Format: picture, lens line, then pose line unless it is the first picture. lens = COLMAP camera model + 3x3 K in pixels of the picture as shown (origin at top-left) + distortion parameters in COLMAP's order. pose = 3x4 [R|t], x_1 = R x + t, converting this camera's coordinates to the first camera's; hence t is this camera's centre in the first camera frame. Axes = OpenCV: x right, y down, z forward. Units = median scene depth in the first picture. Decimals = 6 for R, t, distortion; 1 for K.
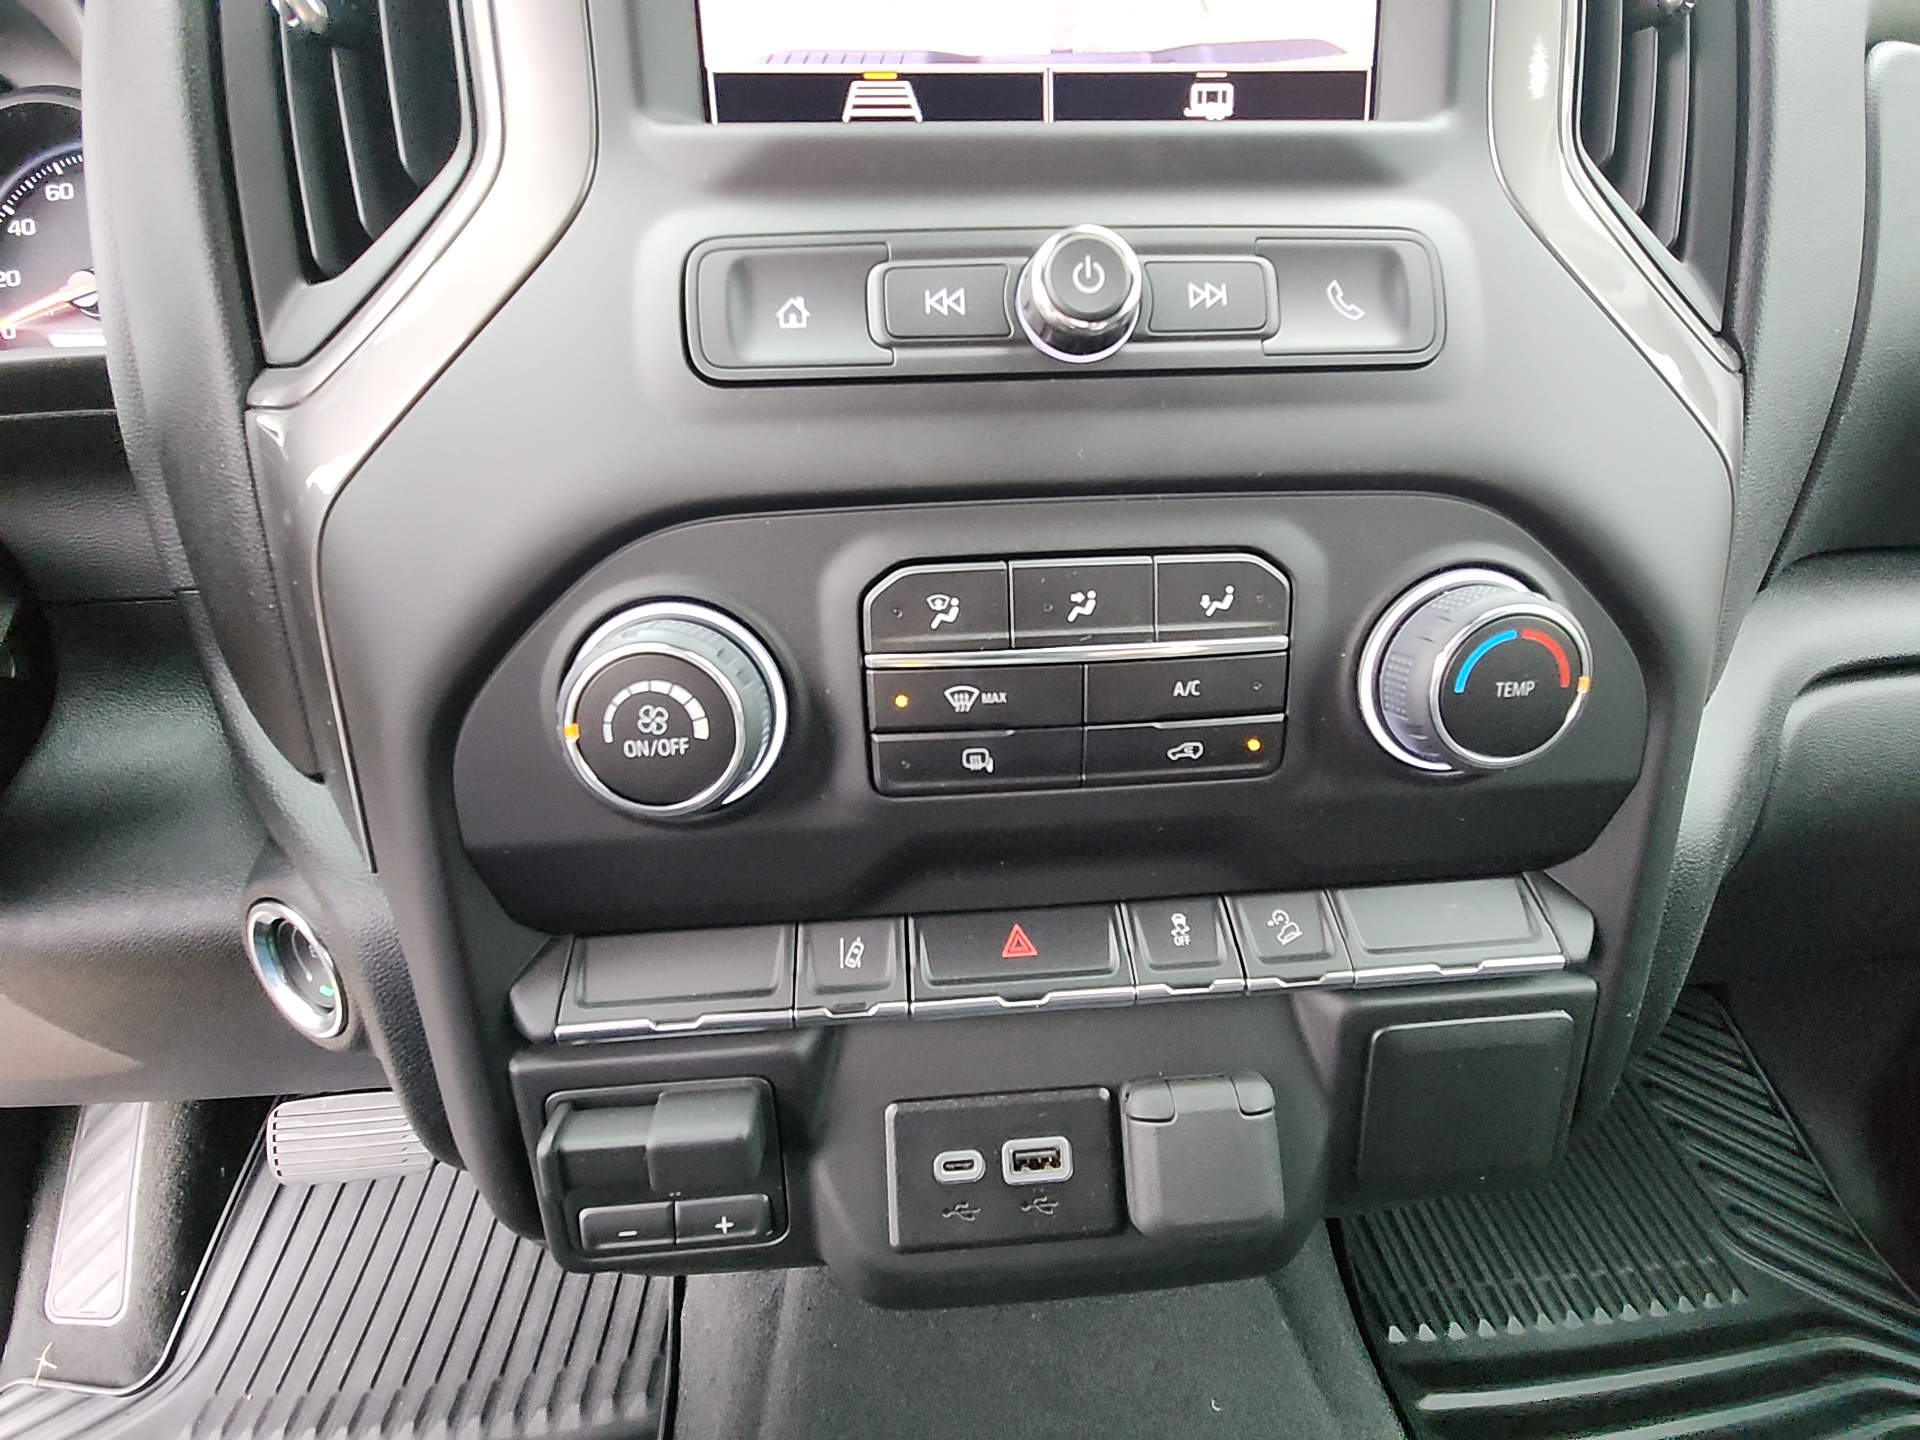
lens RADIAL K [[776.2, 0, 952.2], [0, 776.2, 711.3], [0, 0, 1]] dist [0.008296, -0.007118]
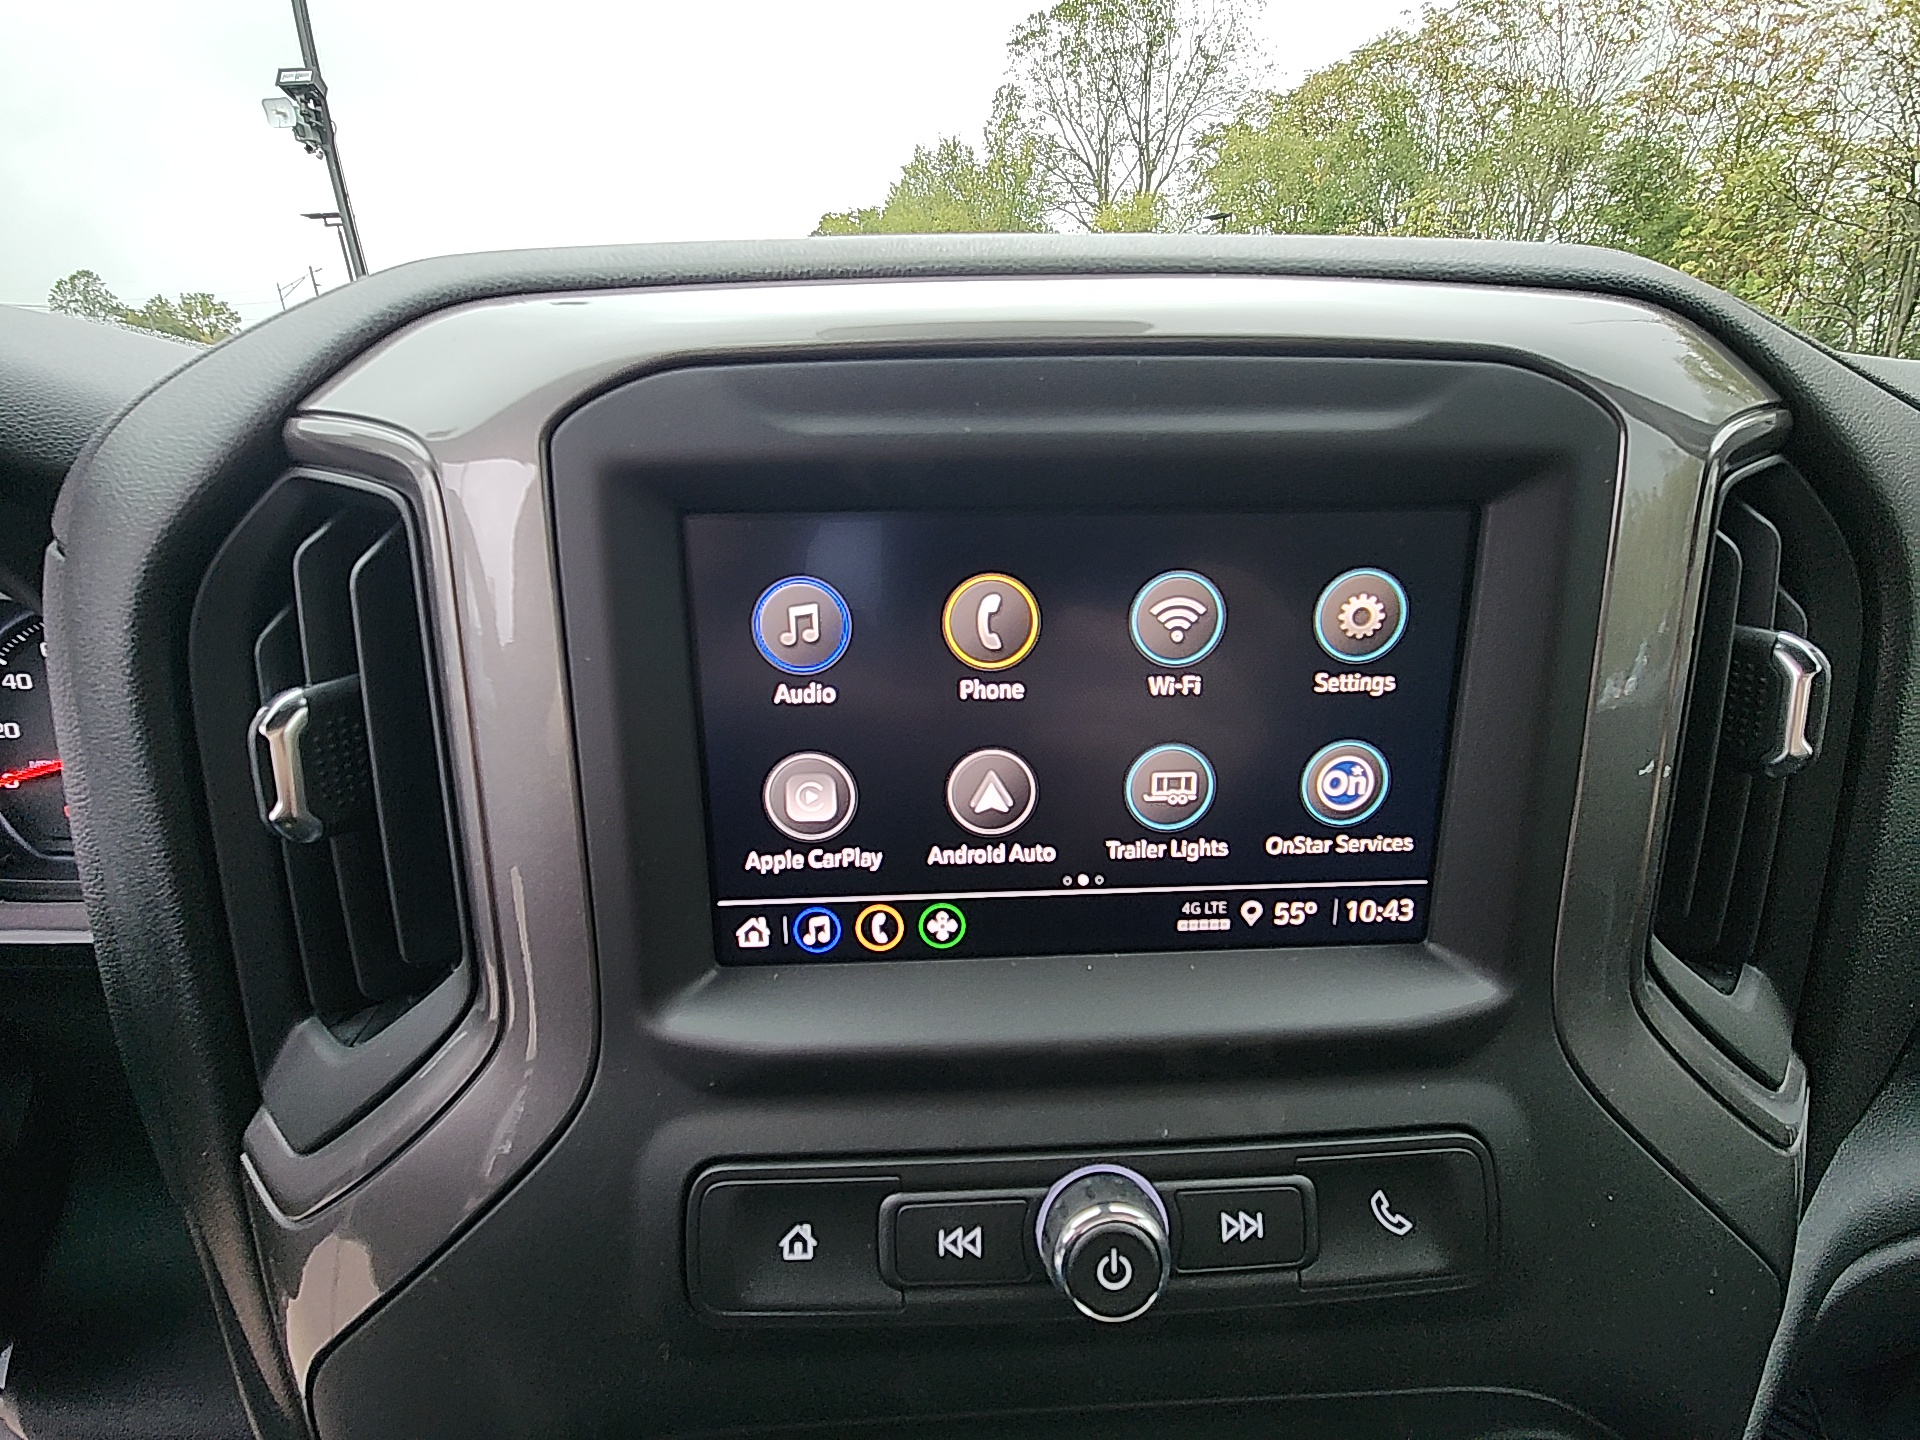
lens RADIAL K [[776.2, 0, 948.9], [0, 776.2, 704.8], [0, 0, 1]] dist [0.008296, -0.007118]
pose [[0.999532, 0.026389, -0.015472, -0.024994], [-0.026223, 0.999597, 0.010839, -1.158923], [0.015751, -0.010428, 0.999822, 0.069050]]
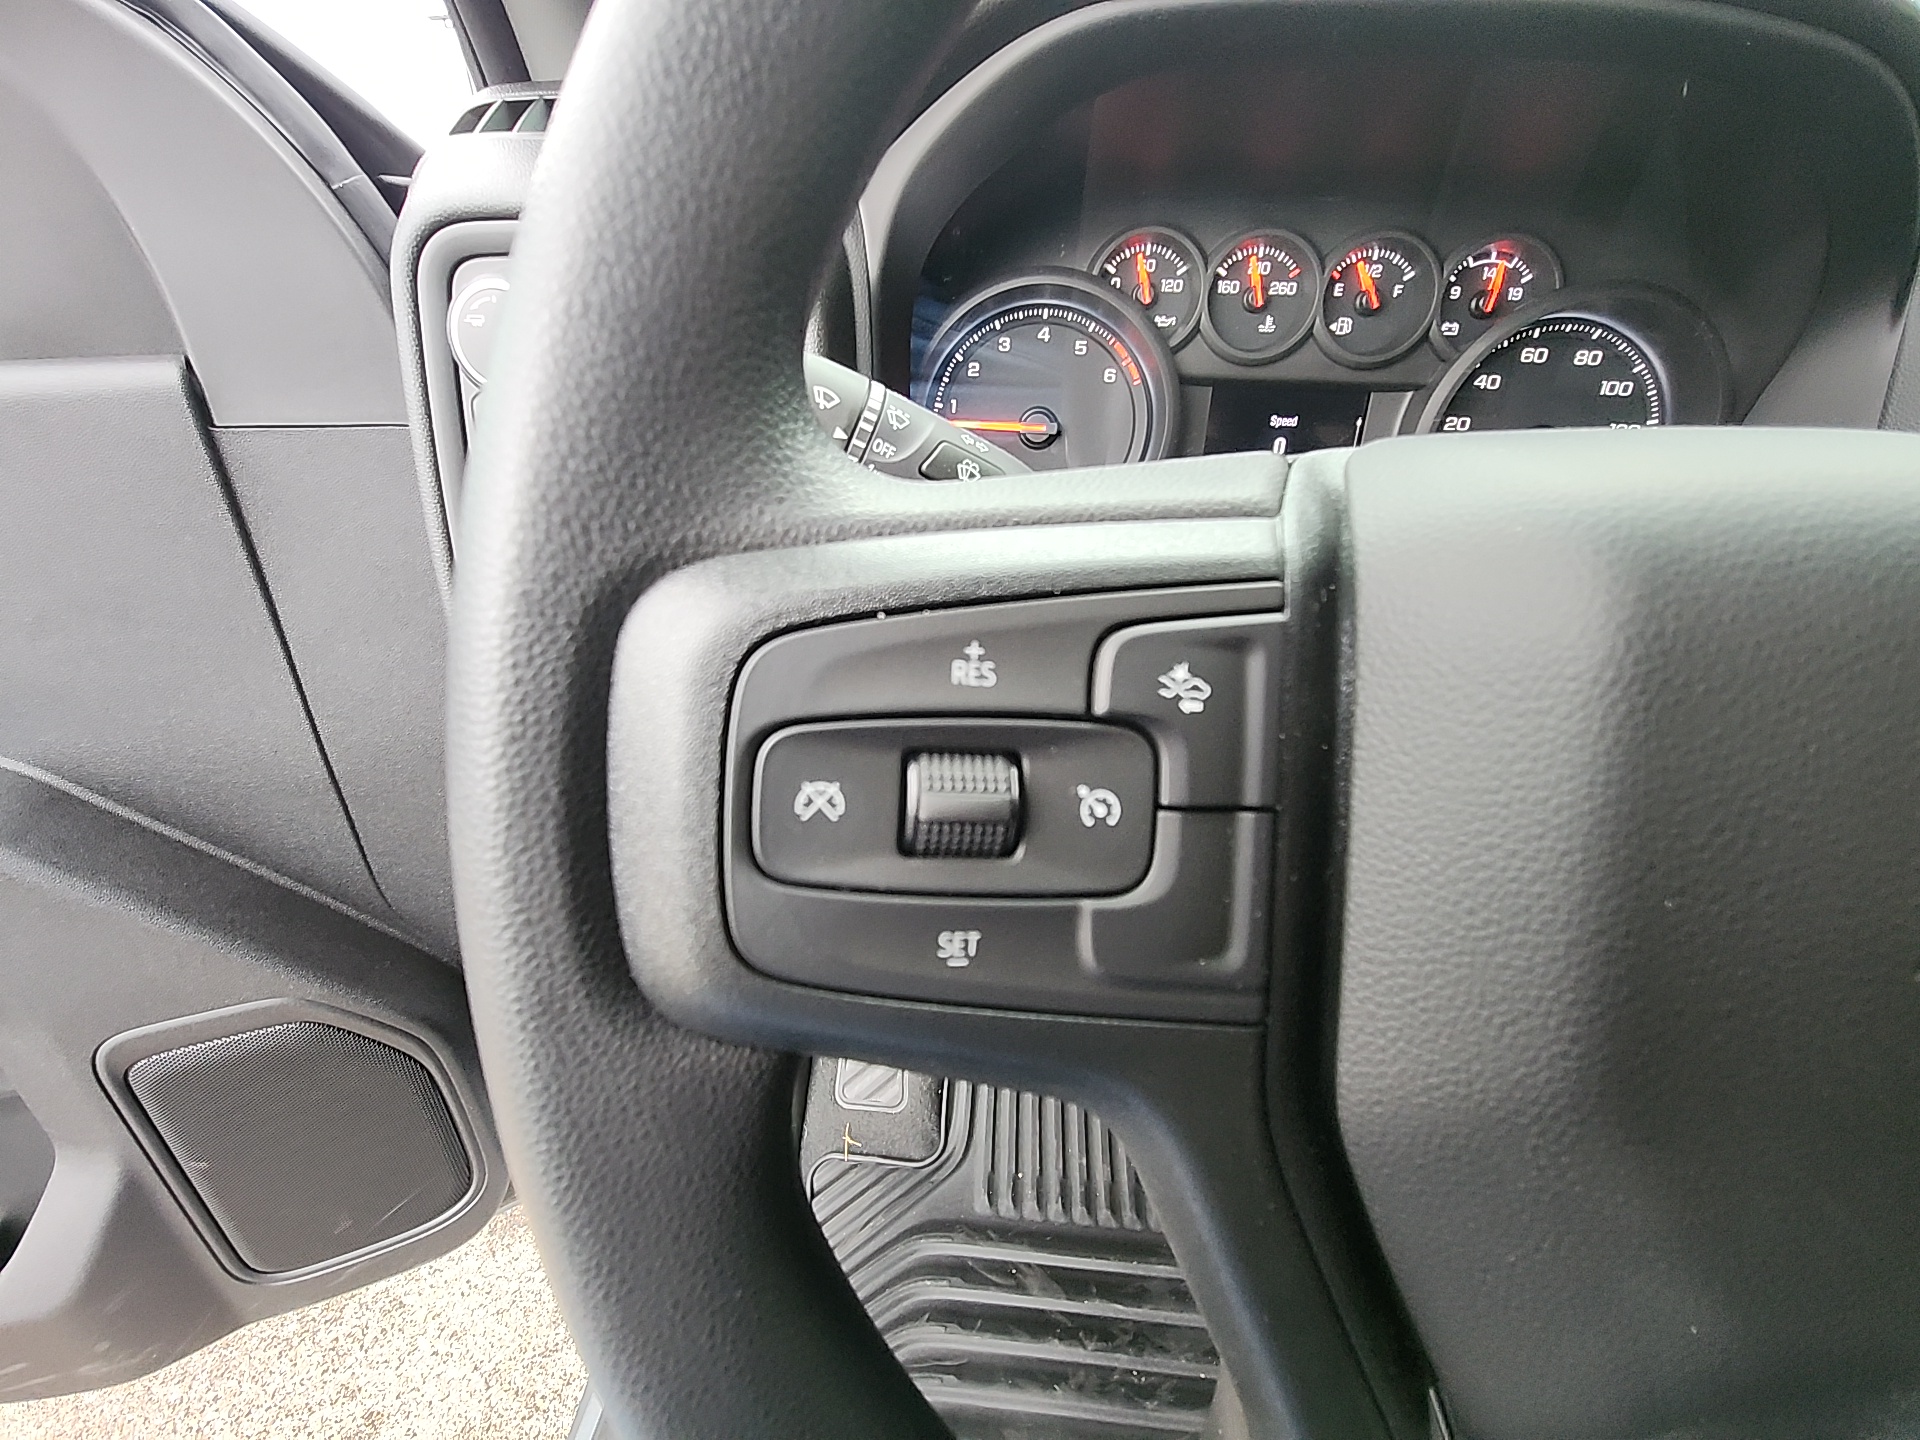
lens RADIAL K [[776.2, 0, 944.3], [0, 776.2, 703.3], [0, 0, 1]] dist [0.008296, -0.007118]
pose [[0.986387, 0.114873, -0.117666, -3.345165], [-0.092646, 0.979387, 0.179495, -0.496467], [0.135859, -0.166150, 0.976697, -0.712945]]
